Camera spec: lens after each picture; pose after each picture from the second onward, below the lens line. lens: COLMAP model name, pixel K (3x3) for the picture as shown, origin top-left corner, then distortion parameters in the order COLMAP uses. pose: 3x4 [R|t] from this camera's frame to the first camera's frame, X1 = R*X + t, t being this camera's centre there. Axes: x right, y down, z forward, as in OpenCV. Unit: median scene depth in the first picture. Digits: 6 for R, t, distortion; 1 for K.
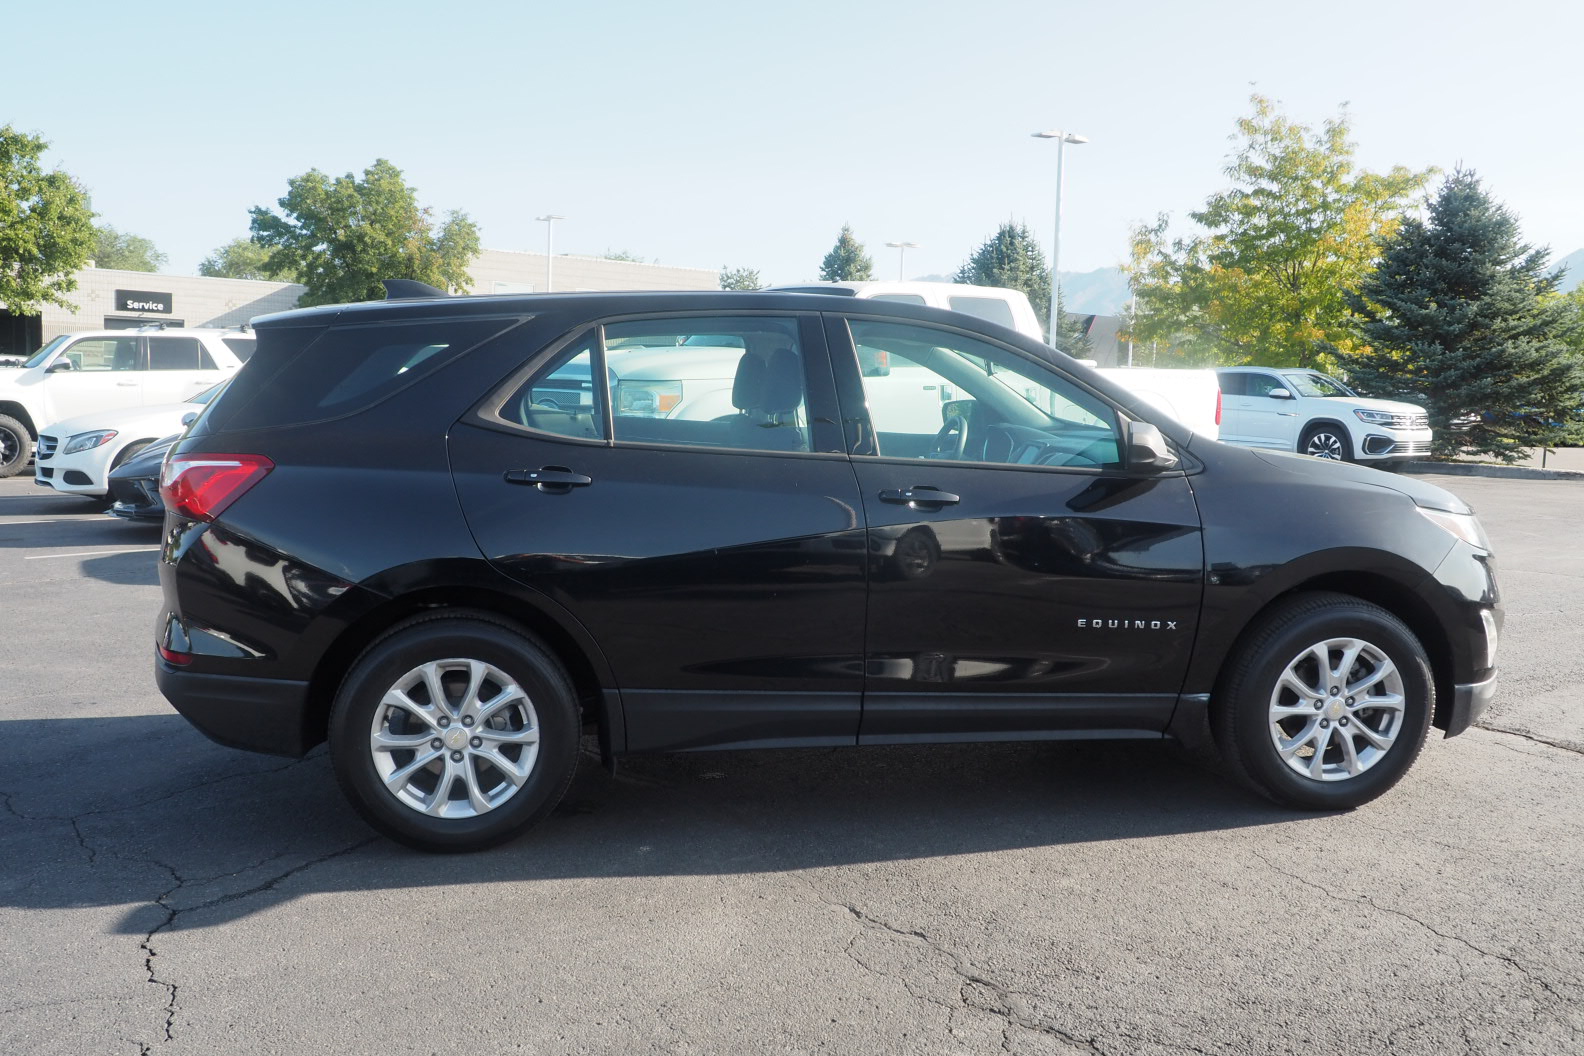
lens RADIAL K [[703.5, 0, 796.2], [0, 703.5, 524.7], [0, 0, 1]] dist [-0.002034, -0.000708]
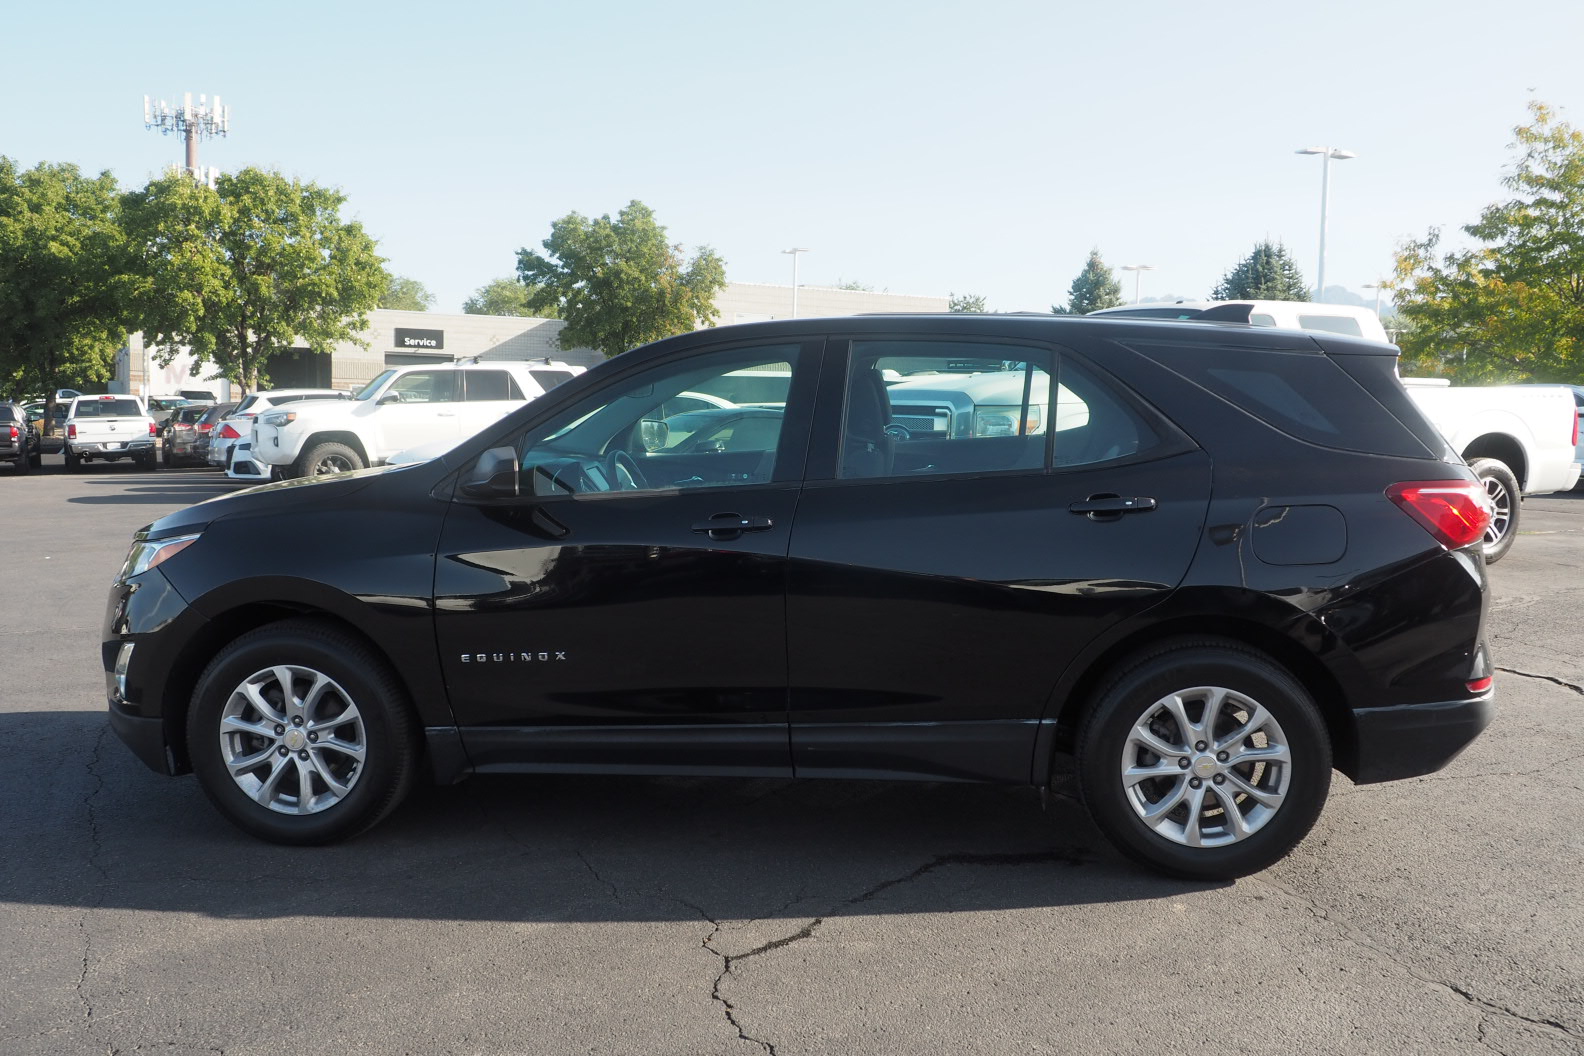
lens RADIAL K [[703.5, 0, 788.2], [0, 703.5, 529.3], [0, 0, 1]] dist [-0.002034, -0.000708]
pose [[0.996402, 0.003358, -0.084682, -0.272671], [-0.006003, 0.999502, -0.030993, 0.003637], [0.084535, 0.031390, 0.995926, -0.014698]]
